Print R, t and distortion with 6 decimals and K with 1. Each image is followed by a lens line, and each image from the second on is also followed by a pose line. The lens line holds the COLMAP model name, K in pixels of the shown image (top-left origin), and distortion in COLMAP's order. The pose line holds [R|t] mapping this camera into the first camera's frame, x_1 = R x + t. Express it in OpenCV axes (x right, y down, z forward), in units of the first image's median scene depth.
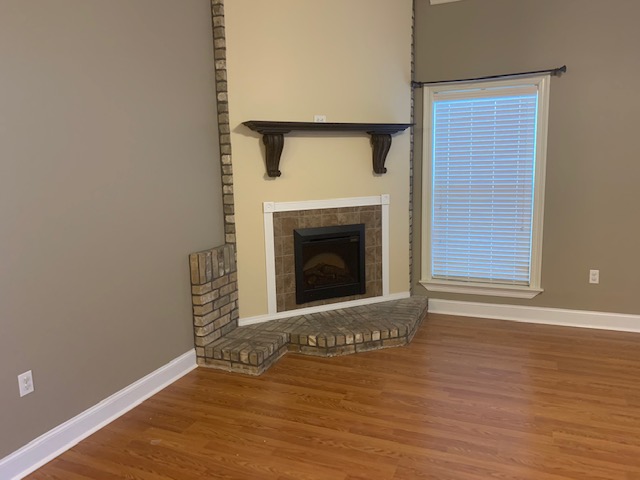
lens RADIAL K [[499.5, 0, 319.3], [0, 499.5, 242.0], [0, 0, 1]] dist [0.017076, -0.006947]
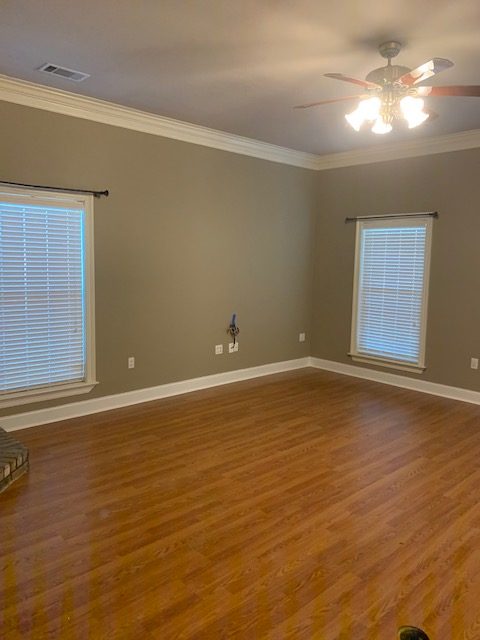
lens RADIAL K [[485.6, 0, 243.3], [0, 485.6, 315.8], [0, 0, 1]] dist [0.015461, -0.006470]
pose [[0.412935, -0.068915, 0.908149, -0.500689], [0.126297, 0.991832, 0.017838, -0.039235], [-0.901961, 0.107331, 0.418266, 0.289621]]
